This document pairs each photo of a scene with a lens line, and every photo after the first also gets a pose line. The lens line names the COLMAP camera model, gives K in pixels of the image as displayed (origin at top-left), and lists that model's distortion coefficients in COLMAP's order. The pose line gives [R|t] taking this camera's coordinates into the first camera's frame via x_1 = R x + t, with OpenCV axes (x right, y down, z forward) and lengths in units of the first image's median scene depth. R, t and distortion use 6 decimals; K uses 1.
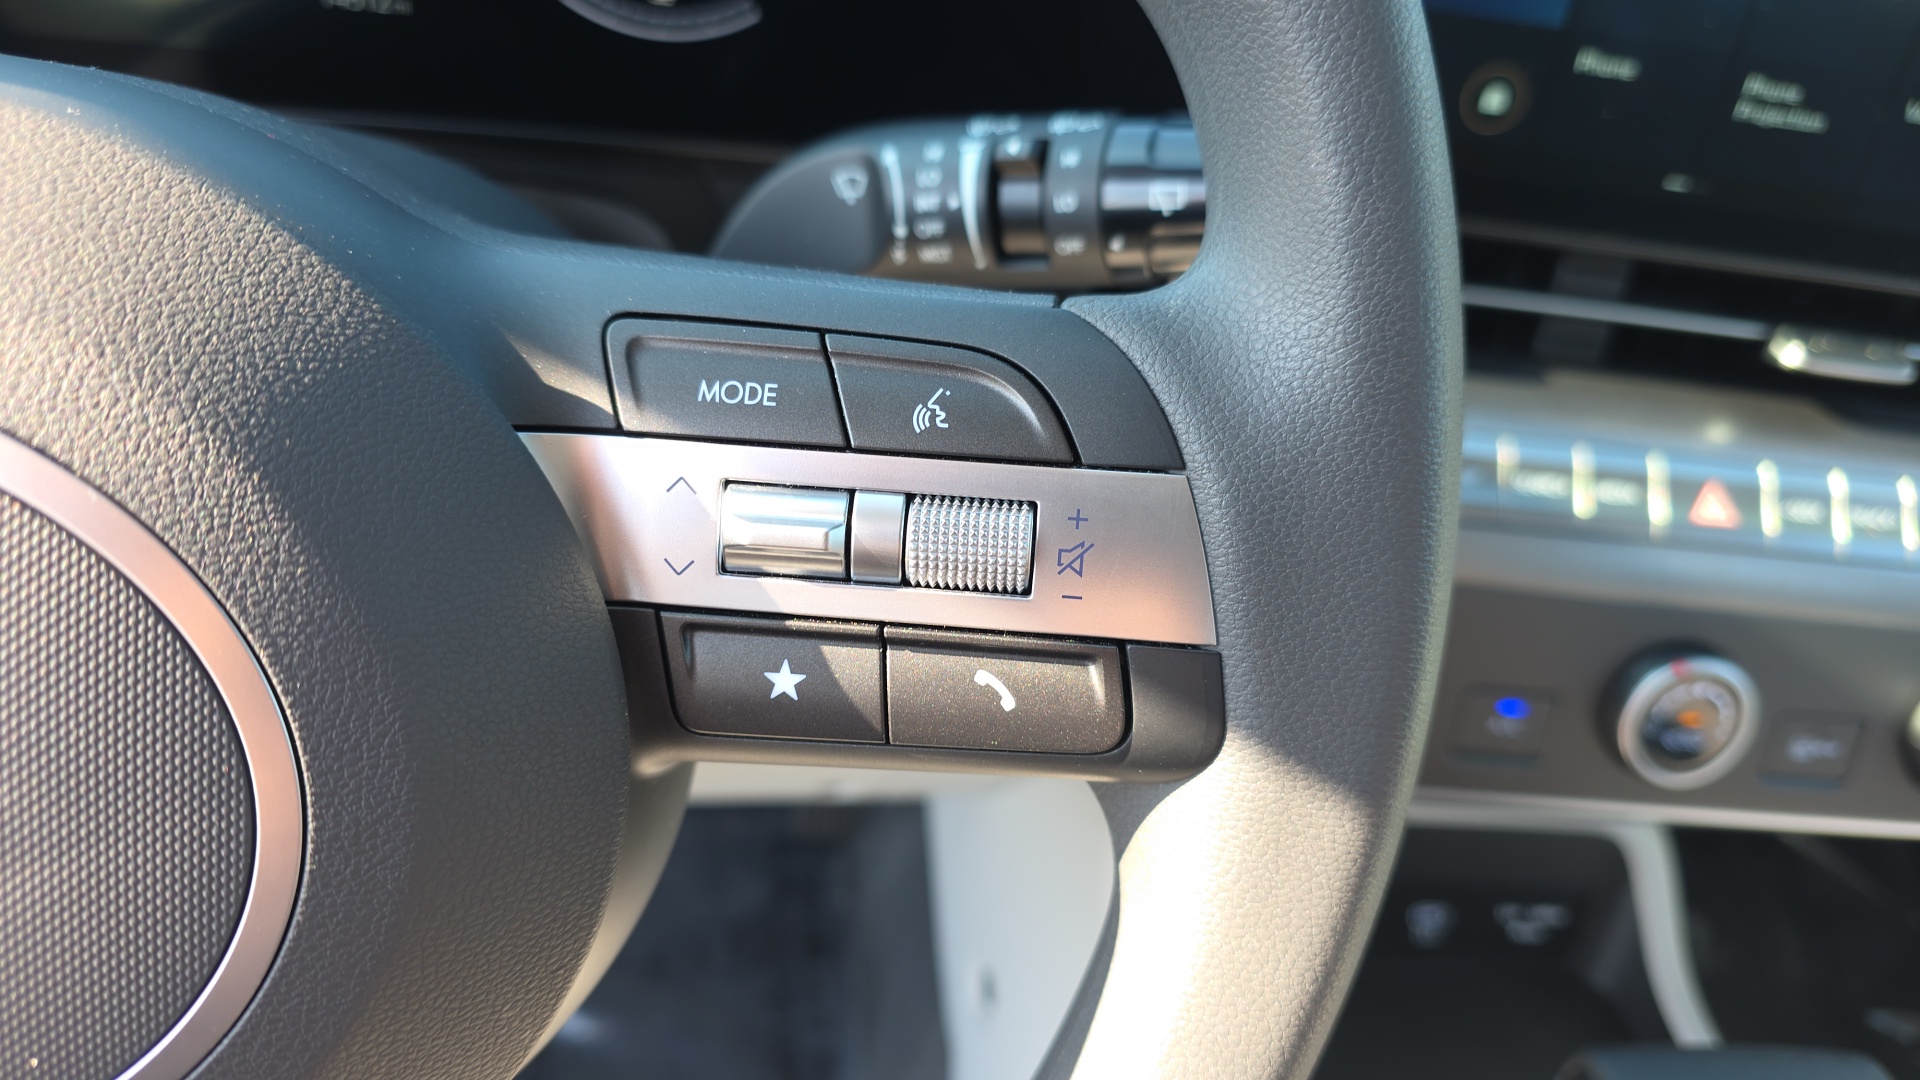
lens RADIAL K [[1305.2, 0, 925.9], [0, 1305.2, 543.8], [0, 0, 1]] dist [0.061008, -0.067295]
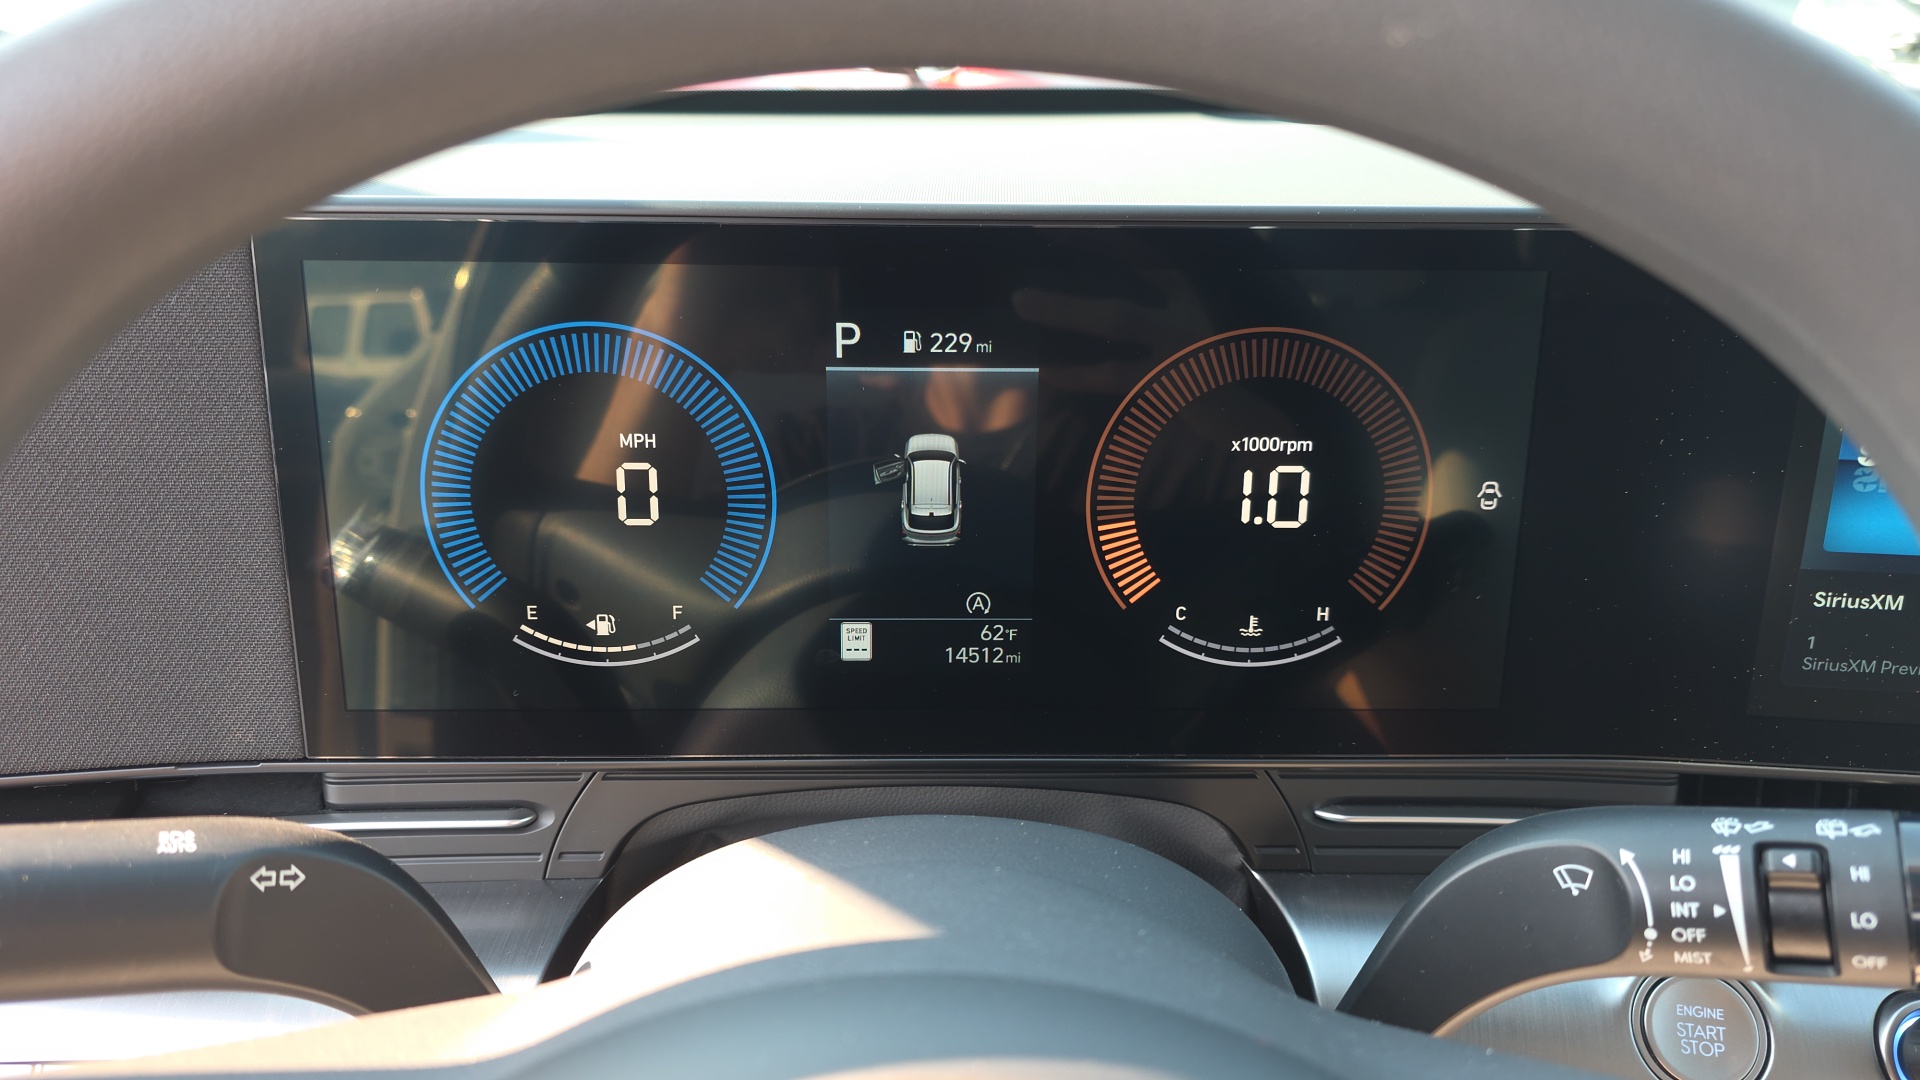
lens RADIAL K [[1305.2, 0, 948.1], [0, 1305.2, 564.7], [0, 0, 1]] dist [0.061008, -0.067295]
pose [[0.987774, -0.067879, -0.140340, -0.476913], [0.031771, 0.968988, -0.245055, -0.357899], [0.152622, 0.237601, 0.959298, -0.092485]]
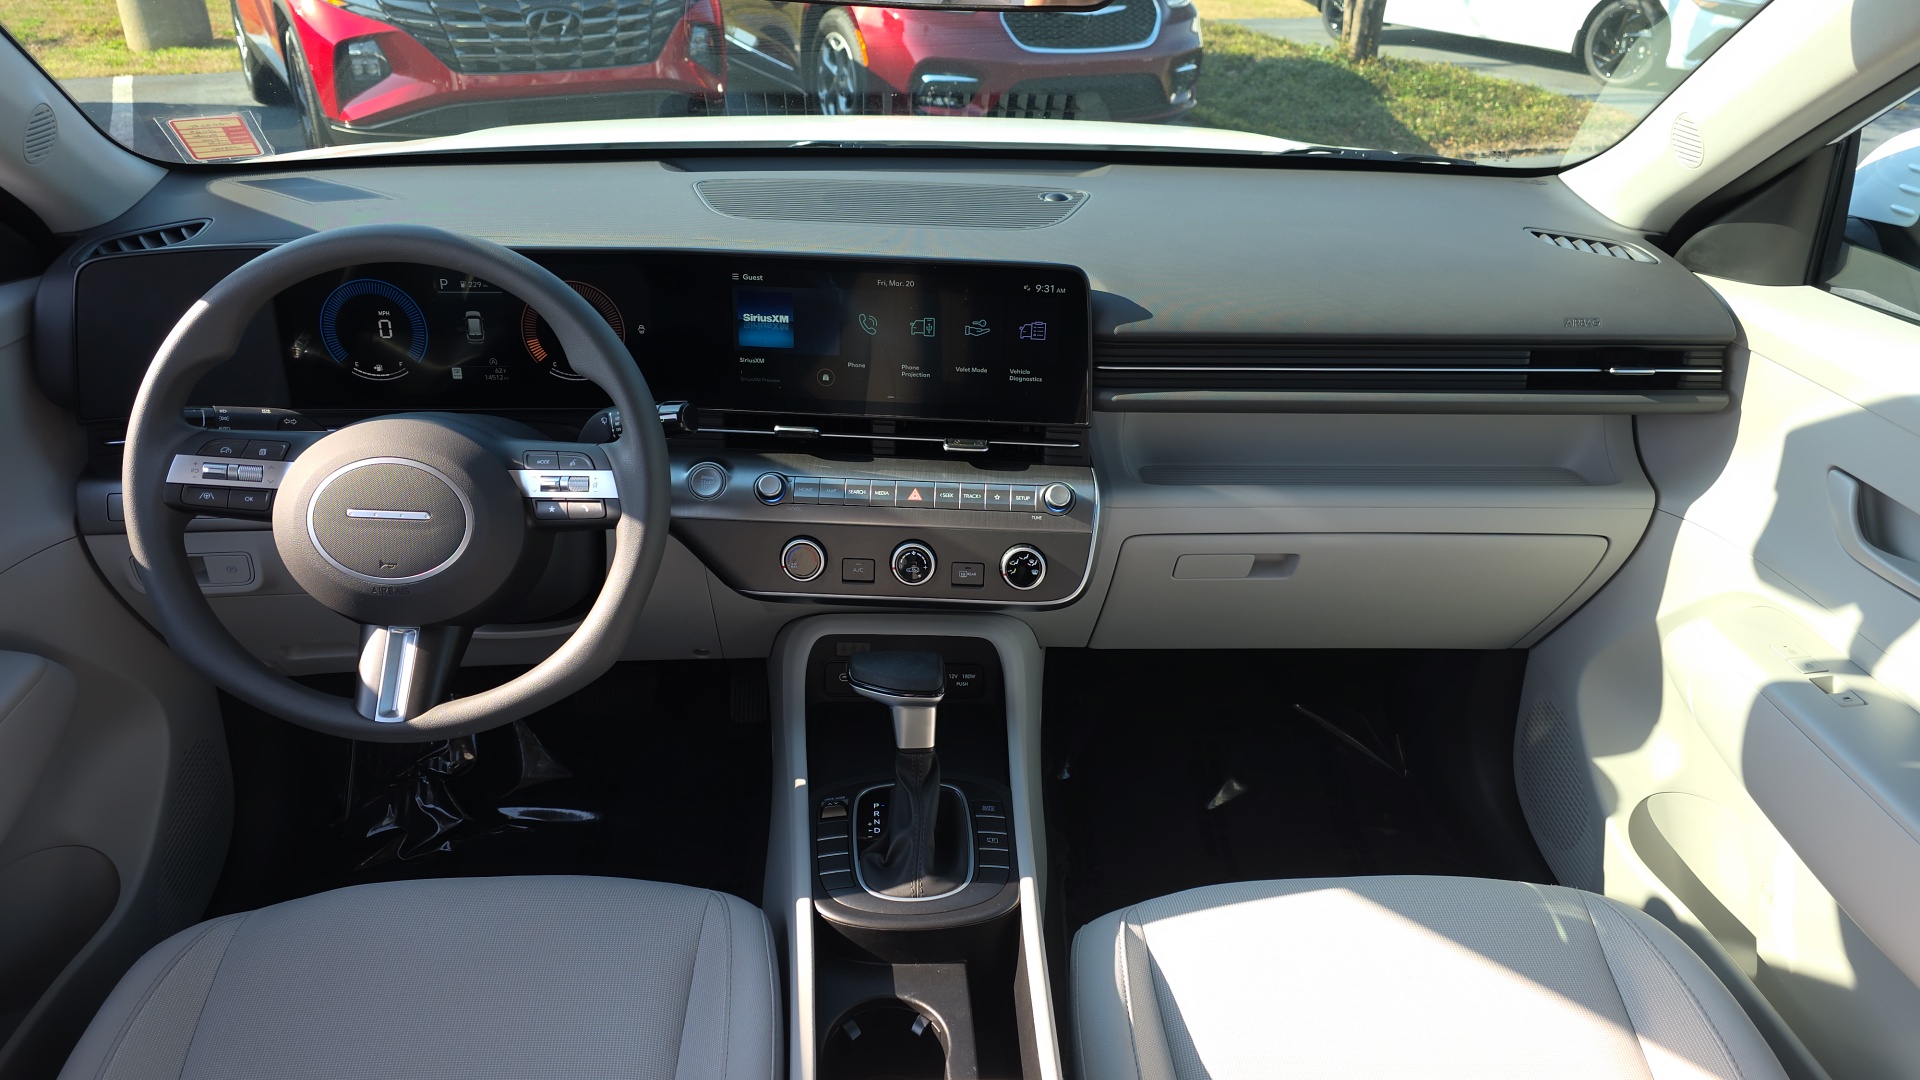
lens RADIAL K [[1305.2, 0, 962.2], [0, 1305.2, 537.2], [0, 0, 1]] dist [0.061008, -0.067295]
pose [[0.992805, -0.063160, -0.101730, 1.962567], [0.050092, 0.990734, -0.126244, 0.902599], [0.108761, 0.120240, 0.986769, -3.919528]]
